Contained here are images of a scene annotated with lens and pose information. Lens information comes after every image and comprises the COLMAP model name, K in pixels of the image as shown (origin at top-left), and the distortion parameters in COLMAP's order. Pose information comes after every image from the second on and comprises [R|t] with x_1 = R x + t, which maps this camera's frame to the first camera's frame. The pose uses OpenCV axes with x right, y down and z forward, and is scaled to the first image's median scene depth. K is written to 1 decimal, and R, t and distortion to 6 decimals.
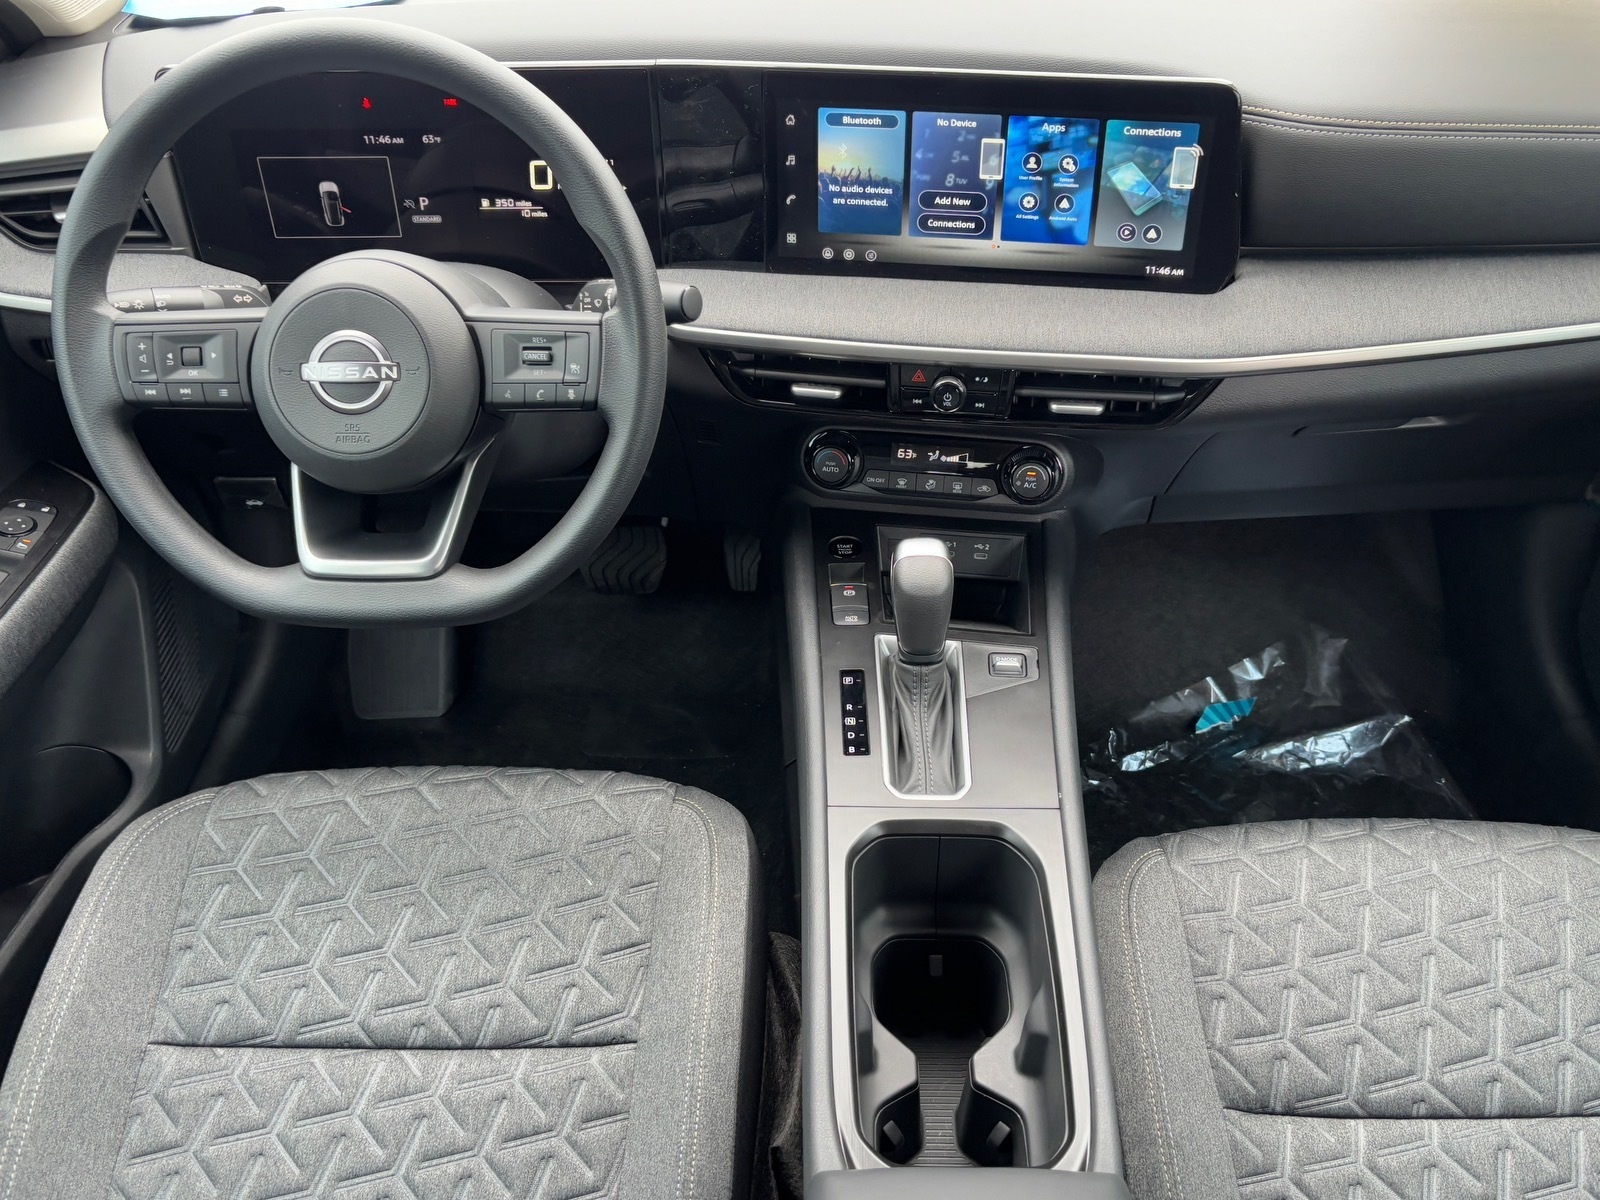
lens RADIAL K [[1382.7, 0, 811.1], [0, 1382.7, 606.6], [0, 0, 1]] dist [0.009454, 0.007483]
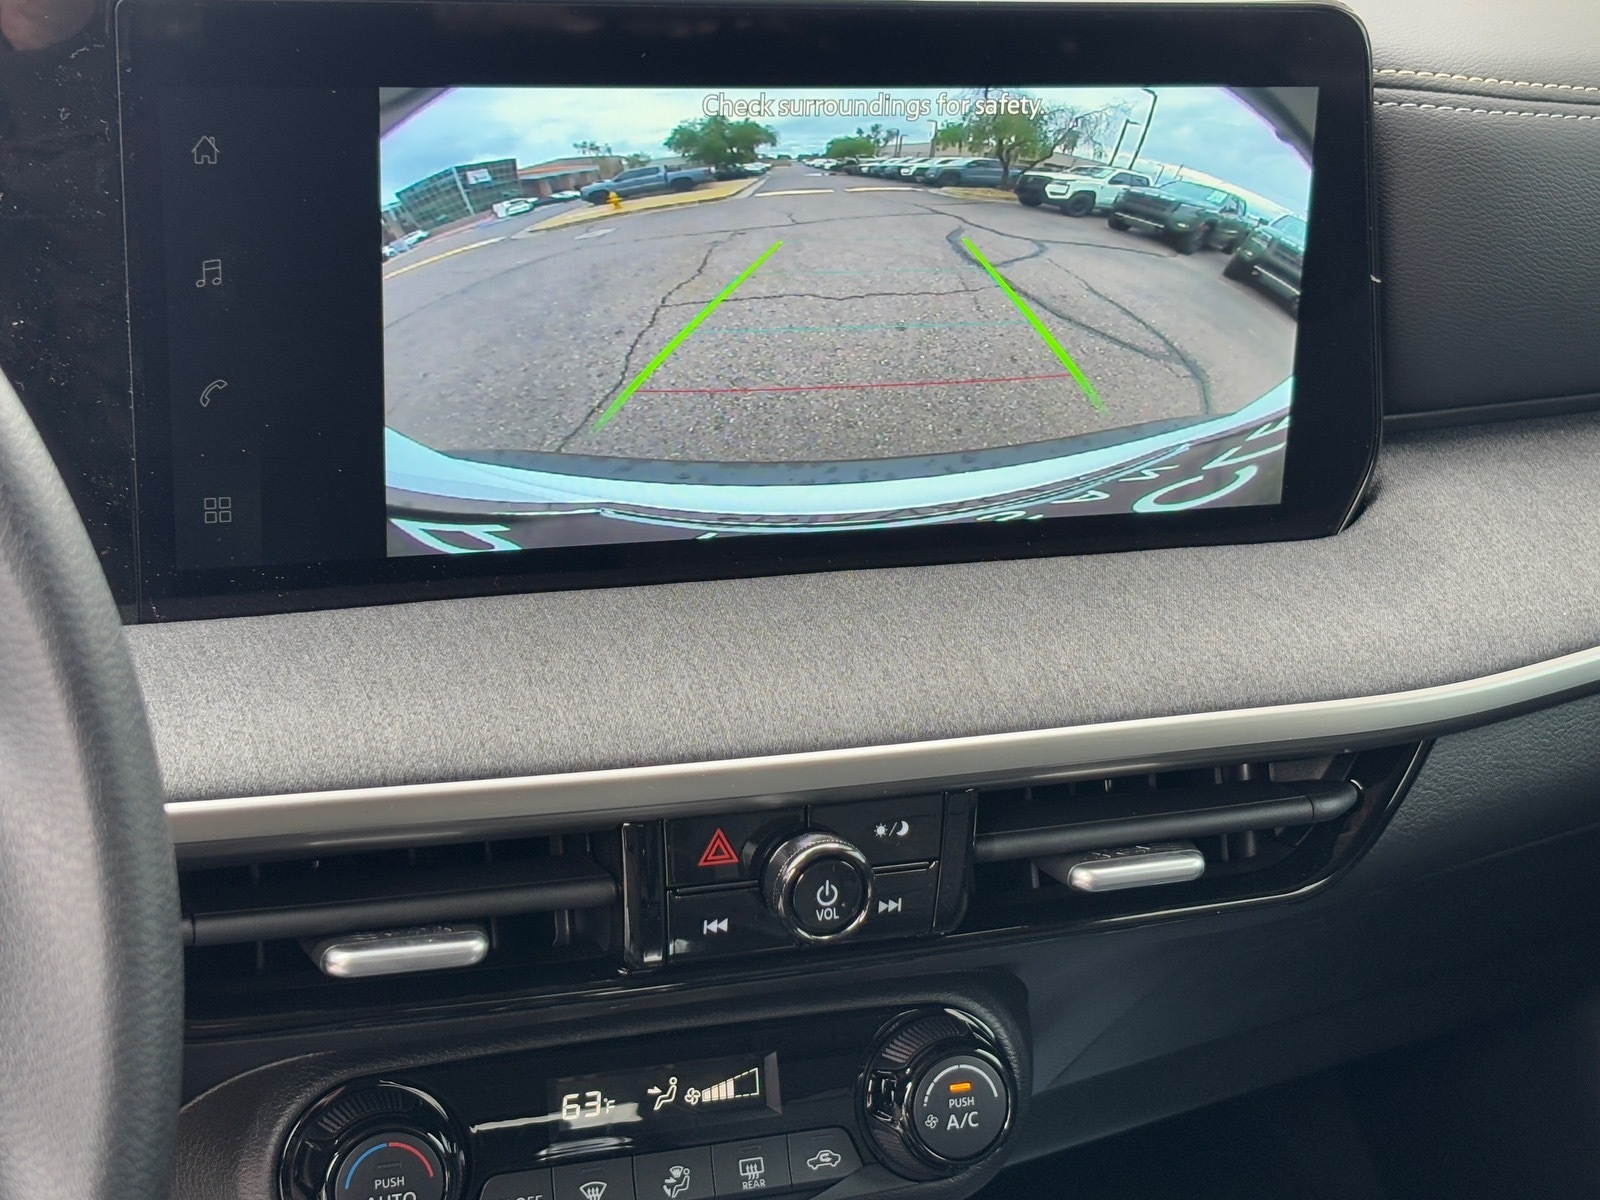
lens RADIAL K [[2661.2, 0, 779.7], [0, 2661.2, 626.5], [0, 0, 1]] dist [0.164639, 0.000000]
pose [[0.865730, -0.110843, 0.488084, -0.217776], [0.245337, 0.943960, -0.220791, -0.074271], [-0.436259, 0.310890, 0.844409, 0.443902]]
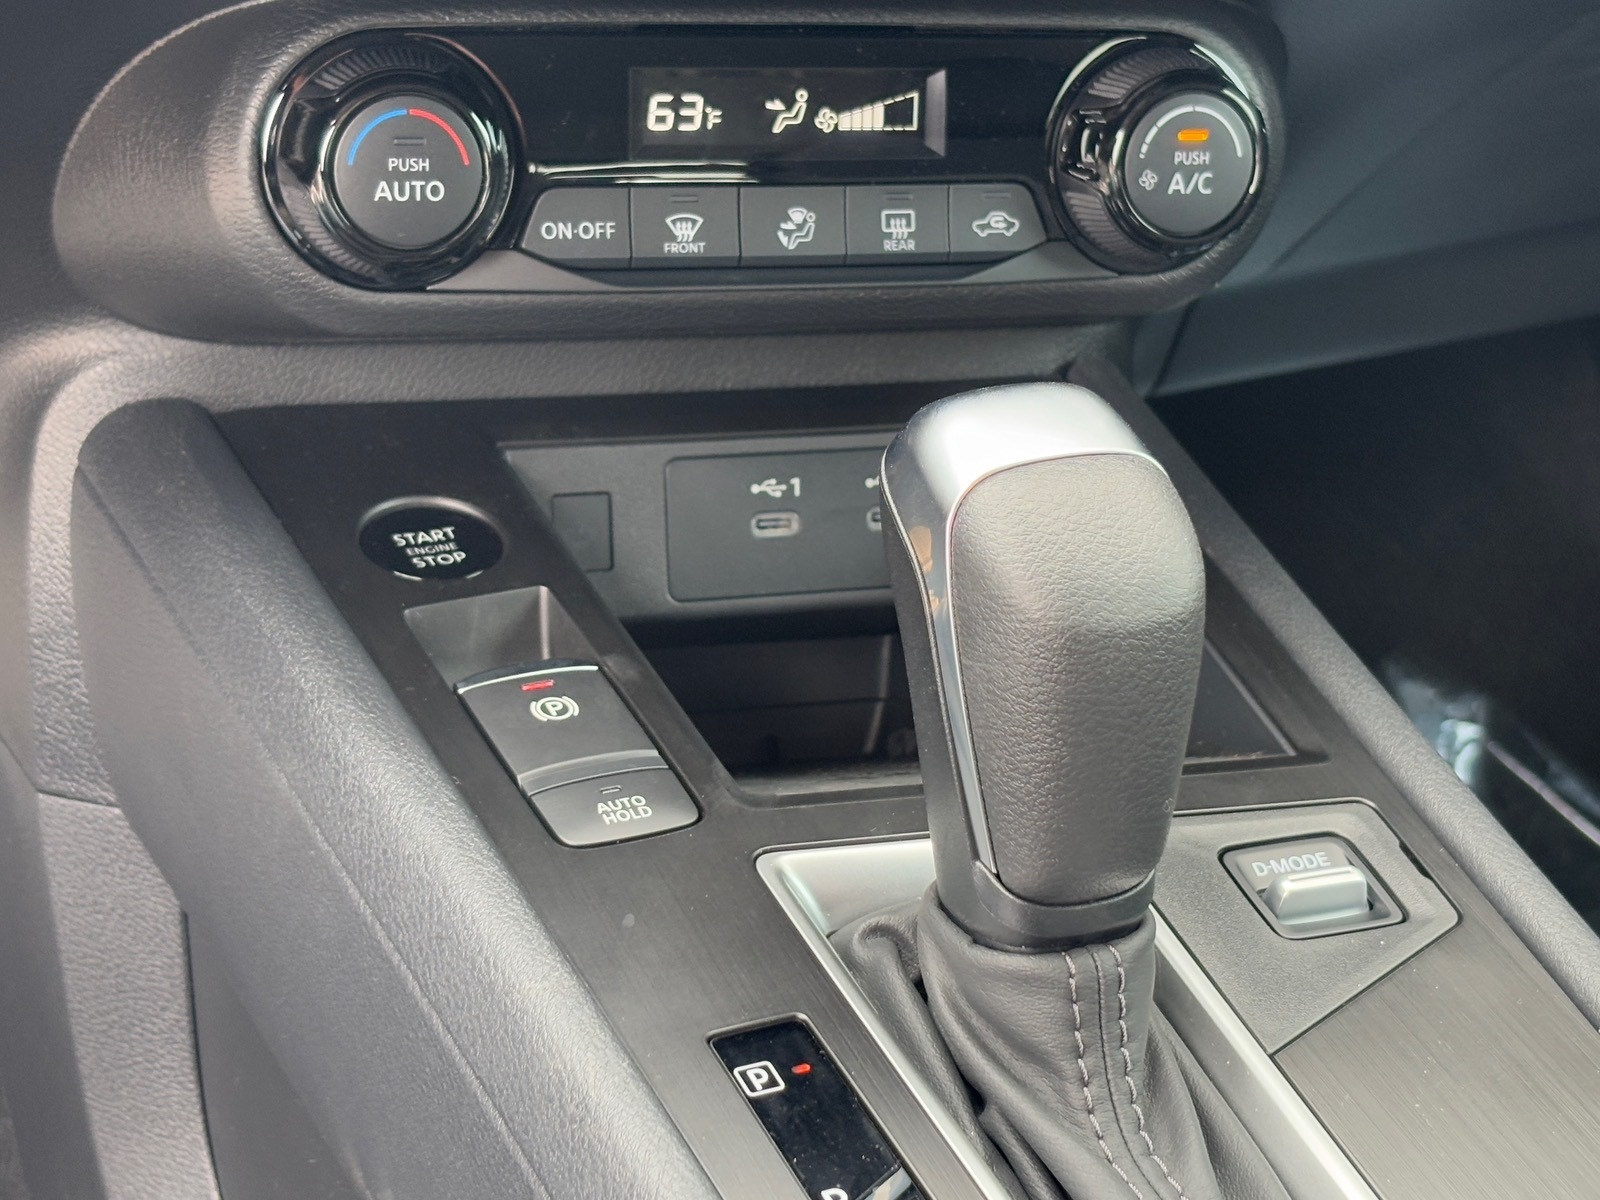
lens RADIAL K [[2953.8, 0, 789.0], [0, 2953.8, 607.4], [0, 0, 1]] dist [0.219607, 0.000000]
pose [[0.895811, -0.131008, 0.424688, -0.168383], [0.160867, 0.986353, -0.035052, -0.003044], [-0.414300, 0.099718, 0.904661, 0.585909]]
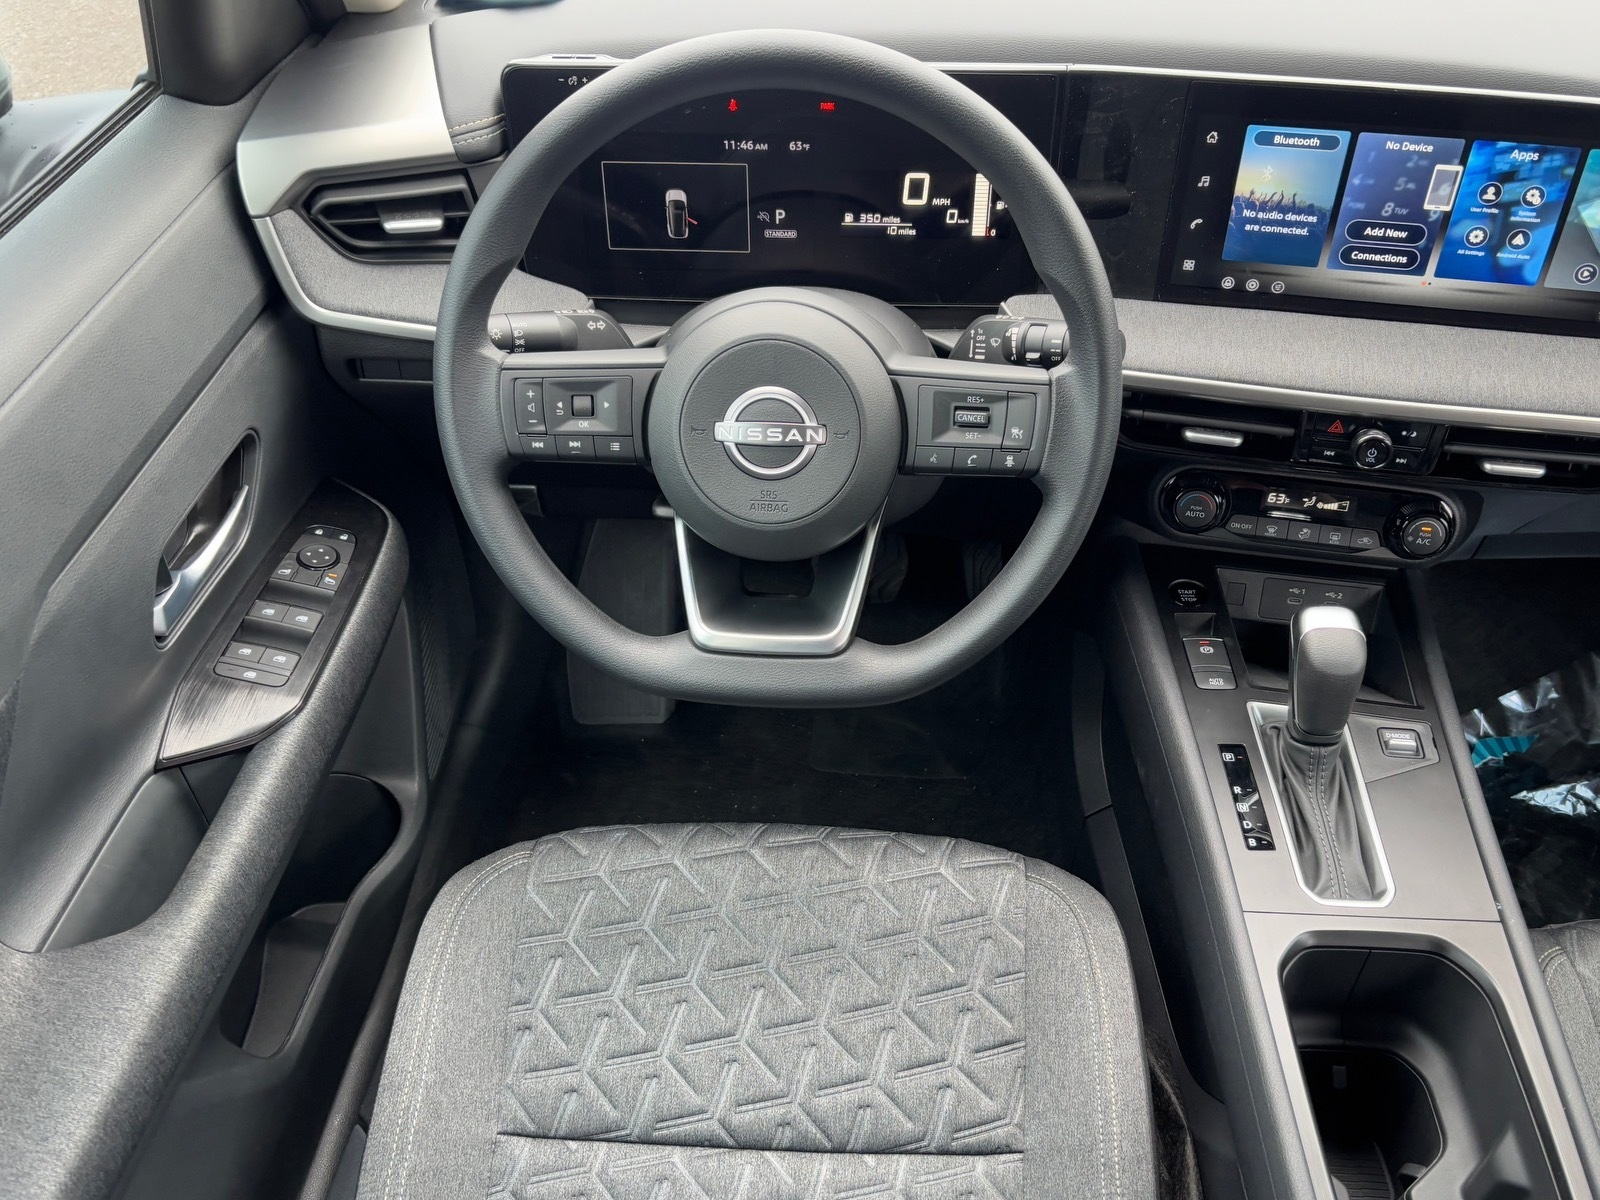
lens RADIAL K [[1382.7, 0, 811.4], [0, 1382.7, 613.5], [0, 0, 1]] dist [0.009454, 0.007483]
pose [[0.999476, 0.029470, -0.013385, -0.250806], [-0.028574, 0.997616, 0.062814, -0.094635], [0.015204, -0.062399, 0.997935, 0.089503]]
